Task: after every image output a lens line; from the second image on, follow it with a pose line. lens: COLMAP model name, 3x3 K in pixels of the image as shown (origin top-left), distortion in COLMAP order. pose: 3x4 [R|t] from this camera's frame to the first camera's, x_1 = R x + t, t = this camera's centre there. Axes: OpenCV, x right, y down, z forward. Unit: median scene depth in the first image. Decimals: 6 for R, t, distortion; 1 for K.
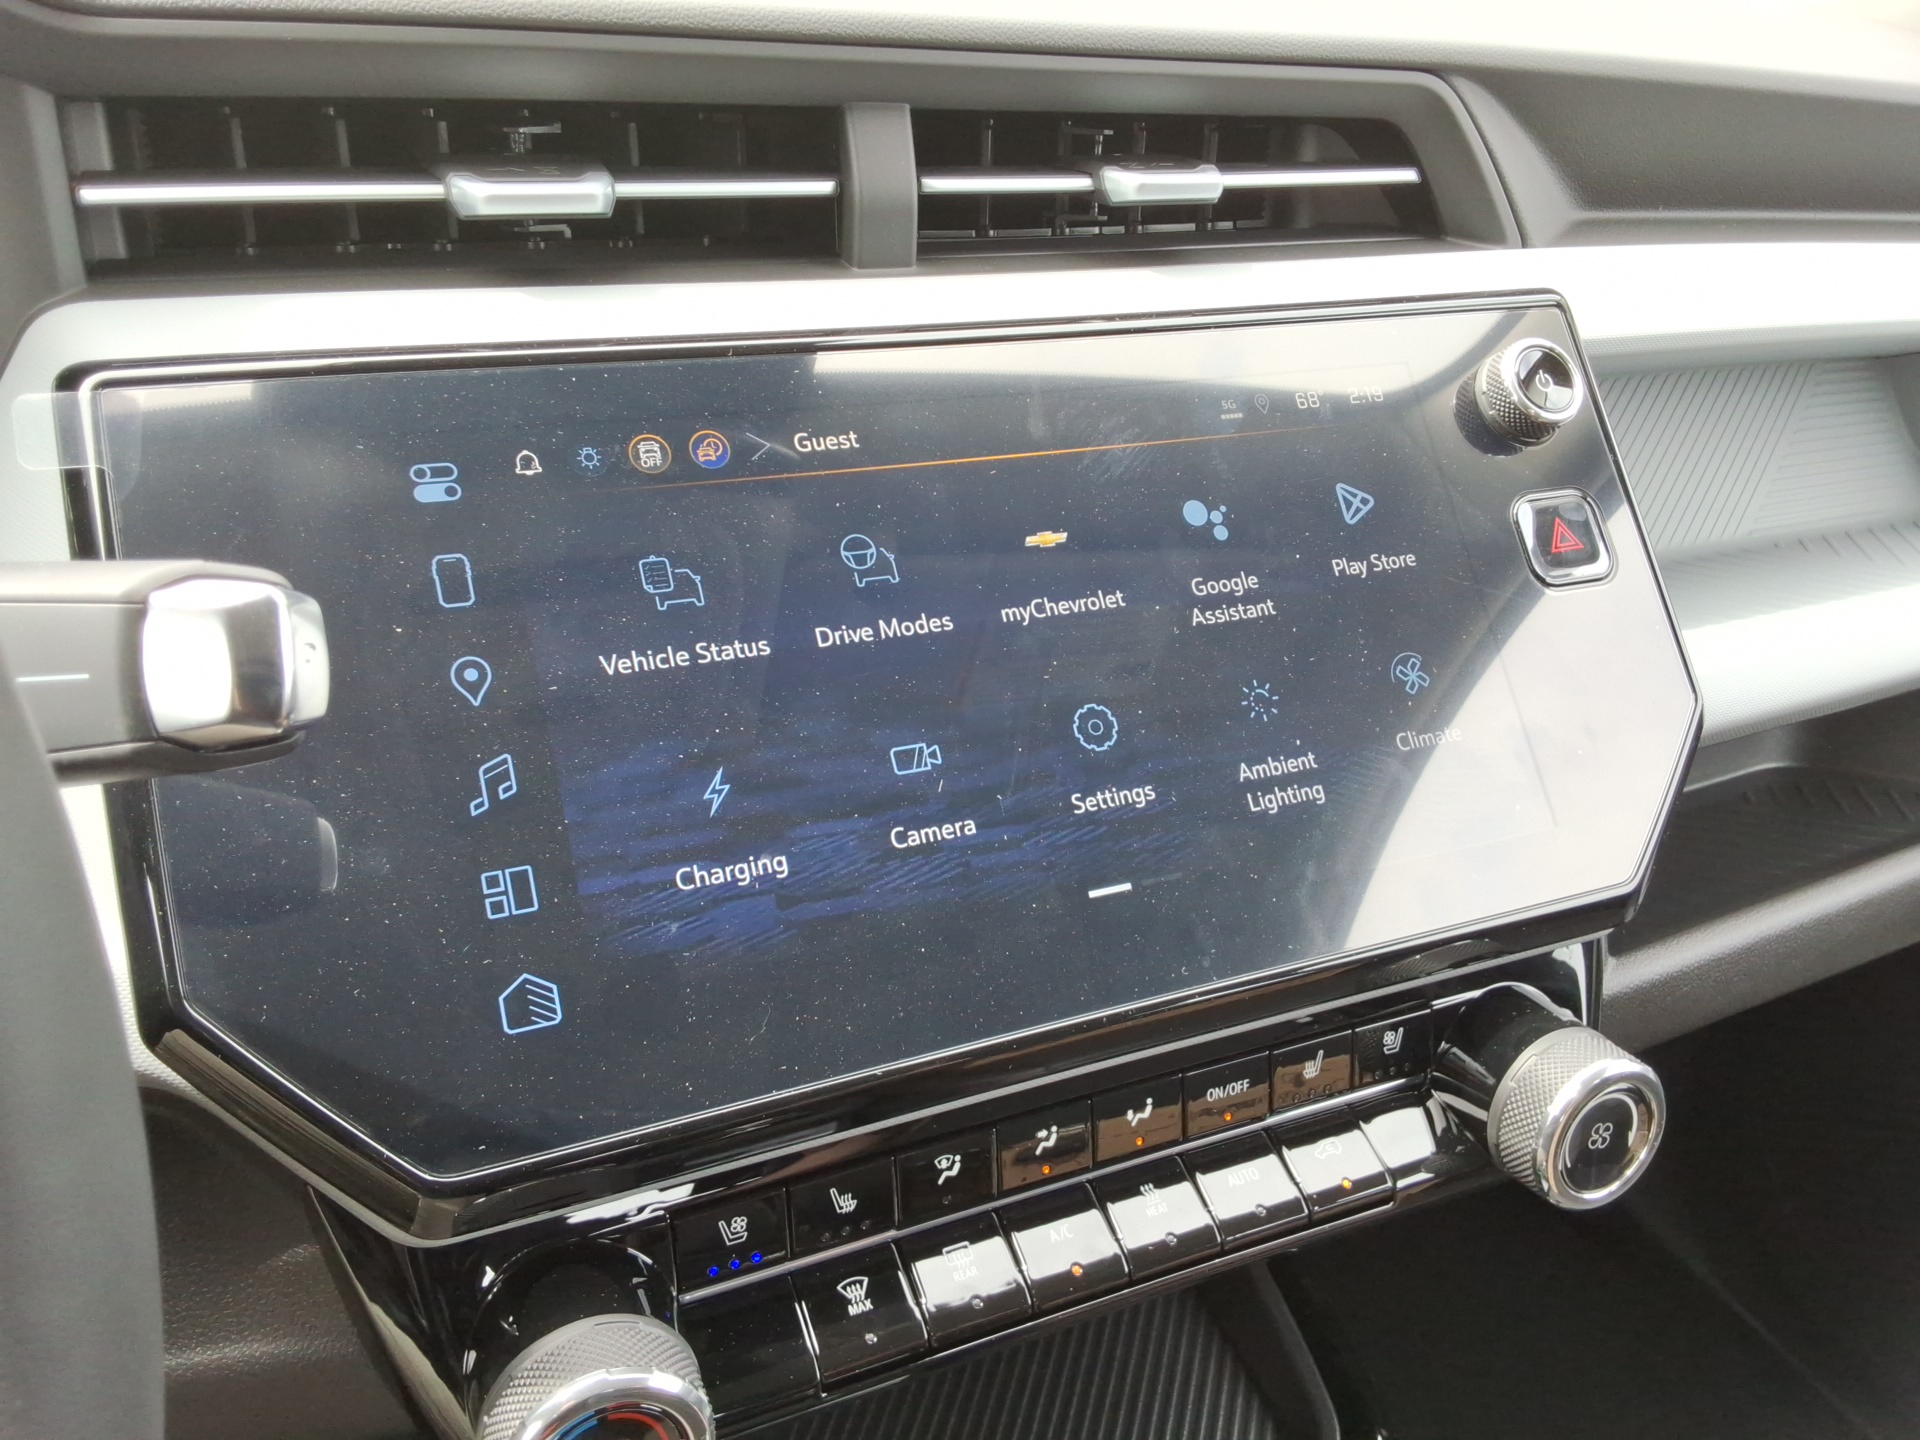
lens RADIAL K [[1550.8, 0, 972.5], [0, 1550.8, 698.6], [0, 0, 1]] dist [0.113709, -0.179801]
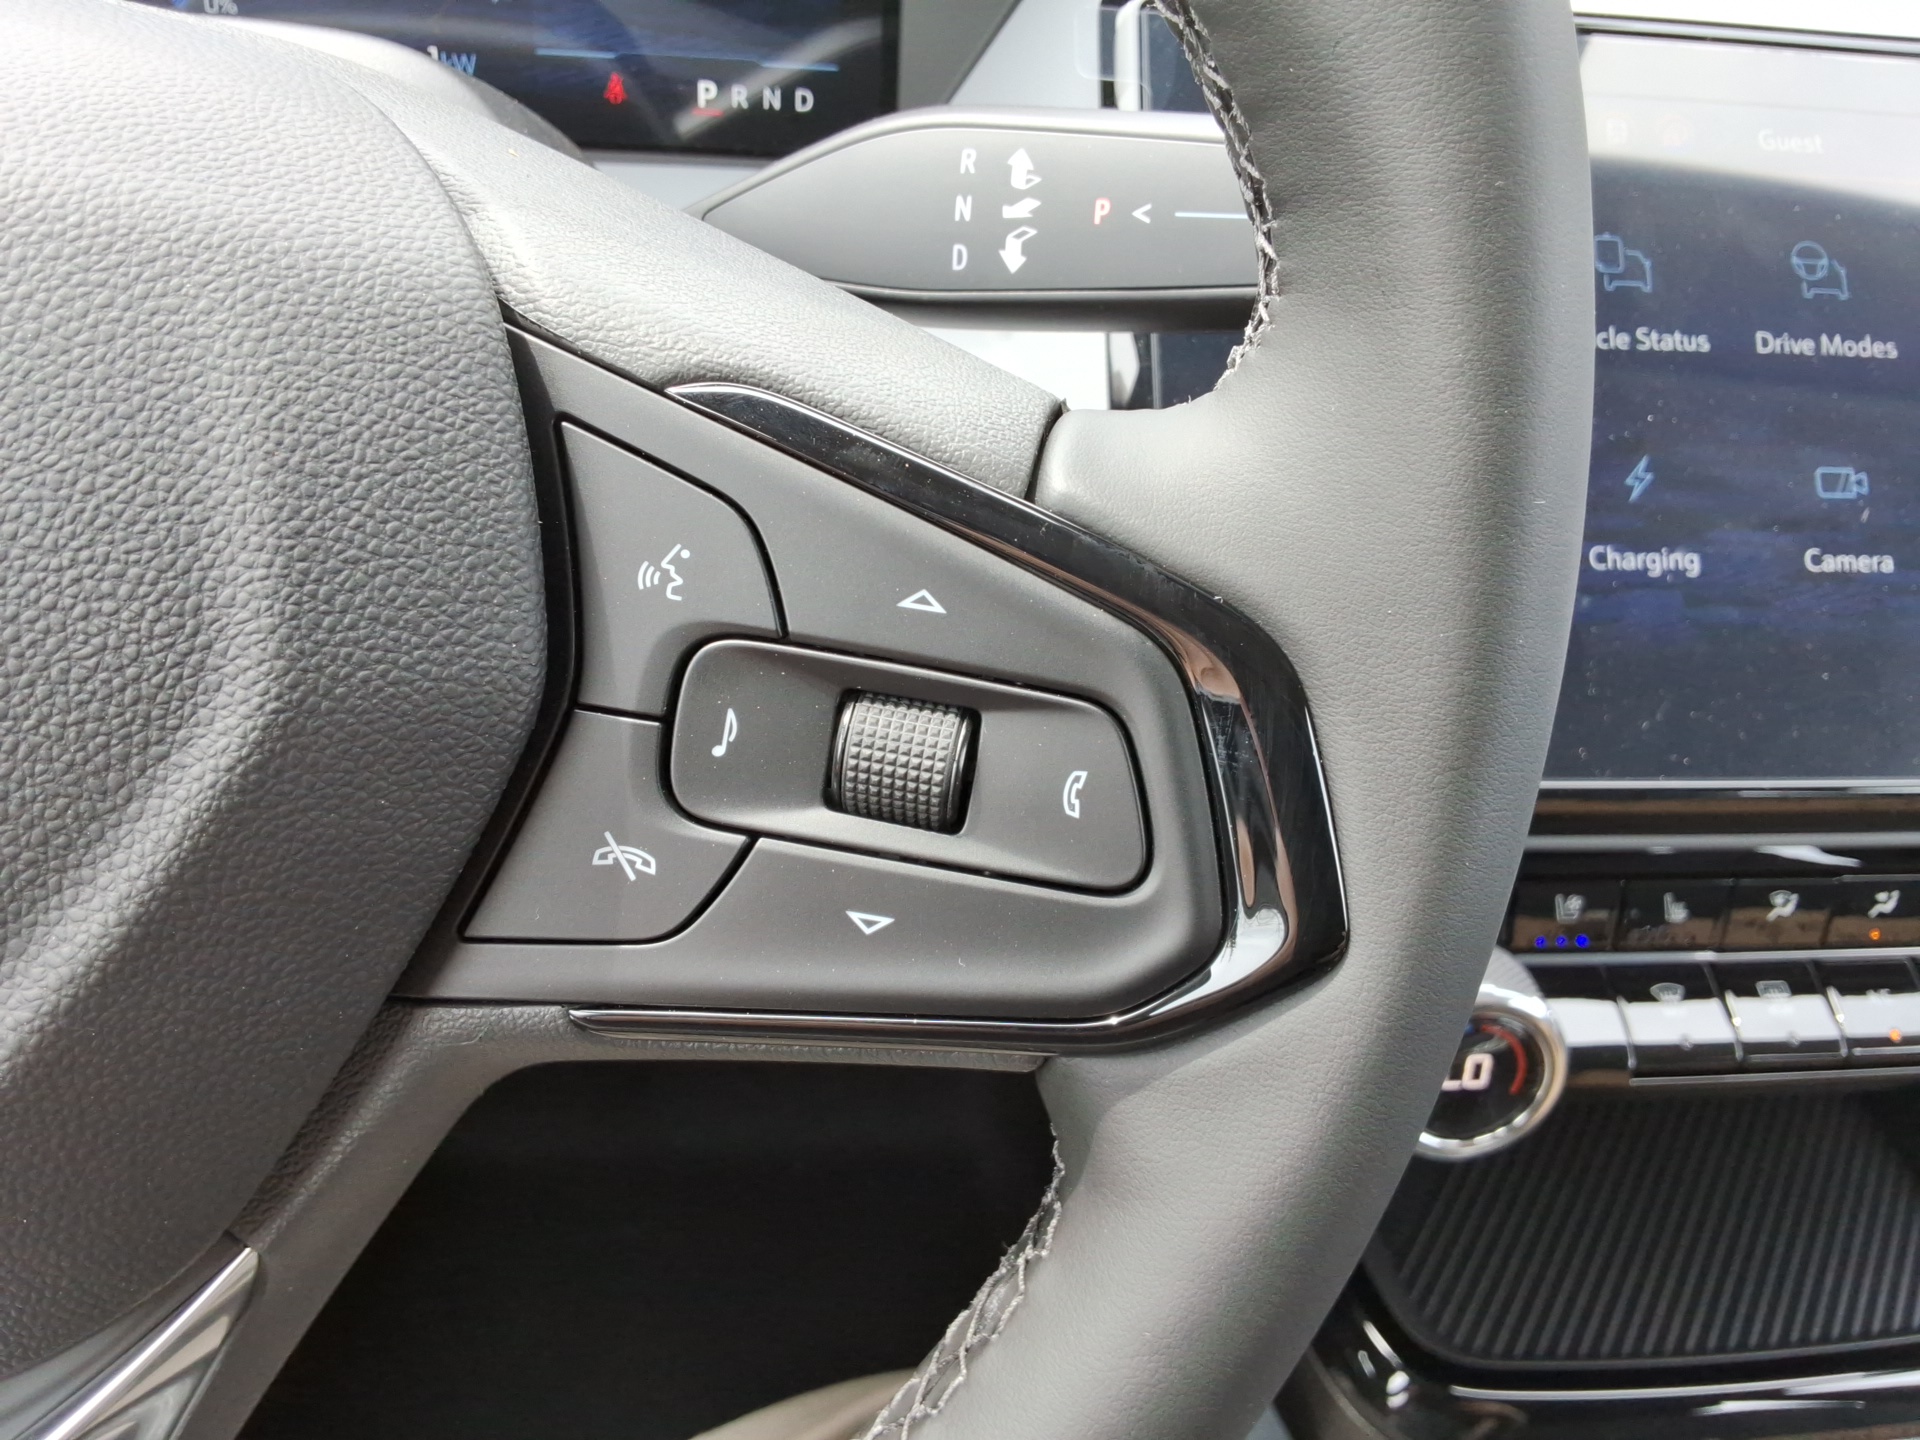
lens RADIAL K [[1550.8, 0, 972.5], [0, 1550.8, 698.6], [0, 0, 1]] dist [0.113709, -0.179801]
pose [[0.950511, 0.182408, -0.251506, -0.279074], [-0.158600, 0.980963, 0.112061, 0.145998], [0.267159, -0.066627, 0.961346, -0.079615]]
